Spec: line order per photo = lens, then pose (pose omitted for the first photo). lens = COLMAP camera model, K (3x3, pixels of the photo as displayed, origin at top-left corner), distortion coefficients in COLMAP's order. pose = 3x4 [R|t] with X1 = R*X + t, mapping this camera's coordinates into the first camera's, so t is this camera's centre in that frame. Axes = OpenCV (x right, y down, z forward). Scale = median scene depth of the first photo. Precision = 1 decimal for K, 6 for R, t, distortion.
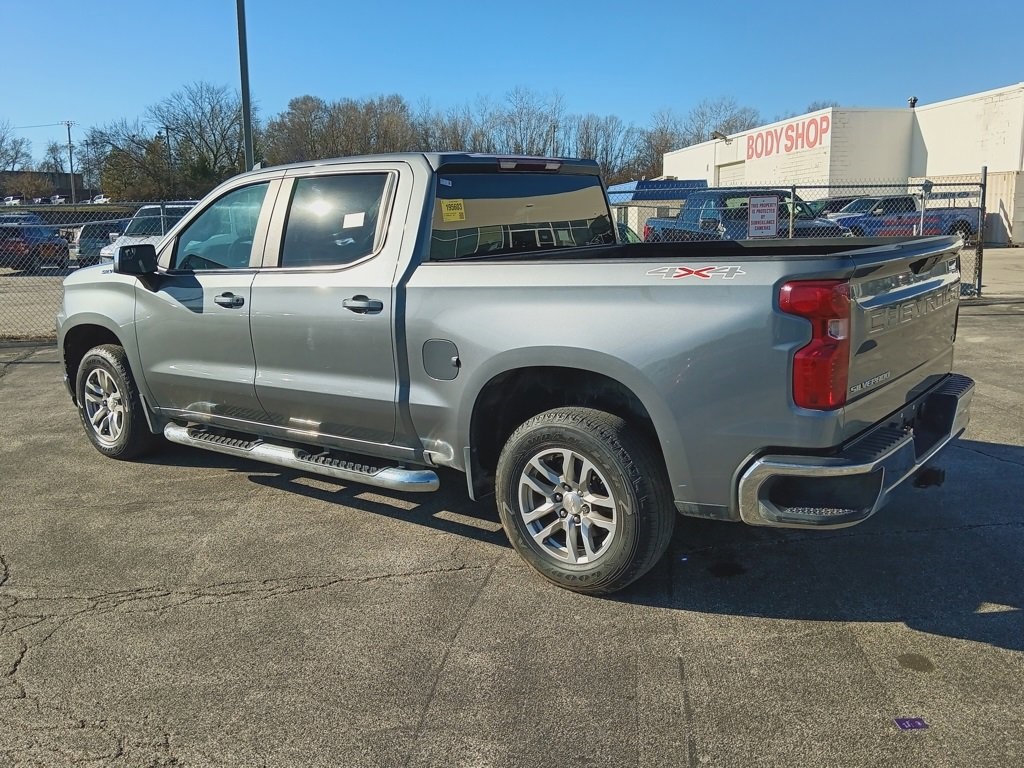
lens RADIAL K [[885.9, 0, 505.7], [0, 885.9, 387.9], [0, 0, 1]] dist [0.050333, -0.096564]
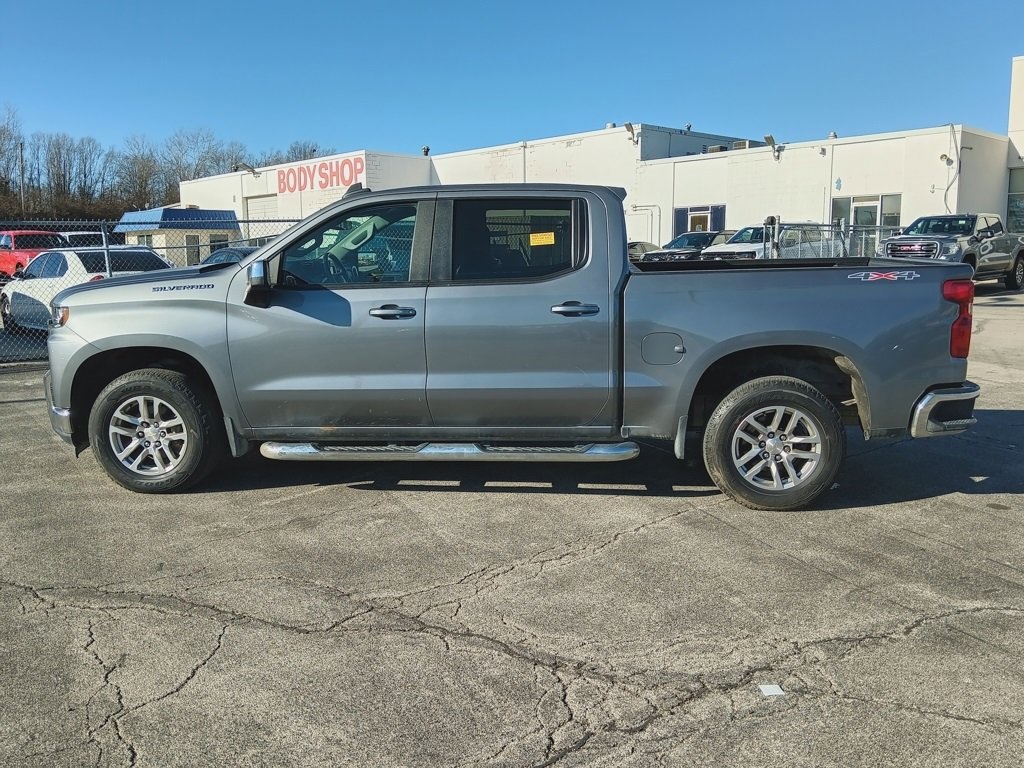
lens RADIAL K [[885.9, 0, 505.7], [0, 885.9, 387.9], [0, 0, 1]] dist [0.050333, -0.096564]
pose [[0.841105, -0.066637, 0.536751, -0.730883], [0.085710, 0.996263, -0.010626, 0.013499], [-0.534037, 0.054942, 0.843674, 0.039032]]
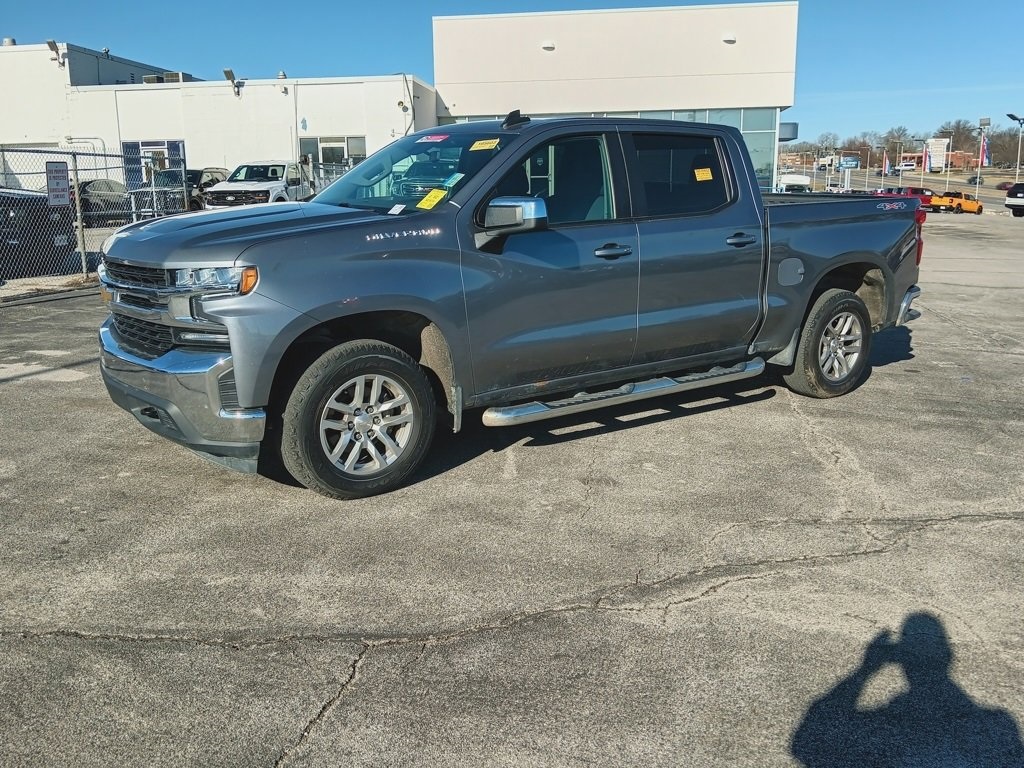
lens RADIAL K [[885.9, 0, 505.7], [0, 885.9, 387.9], [0, 0, 1]] dist [0.050333, -0.096564]
pose [[0.293769, -0.192959, 0.936198, -1.257421], [0.172420, 0.974045, 0.146656, -0.110611], [-0.940197, 0.118336, 0.319414, 0.770222]]
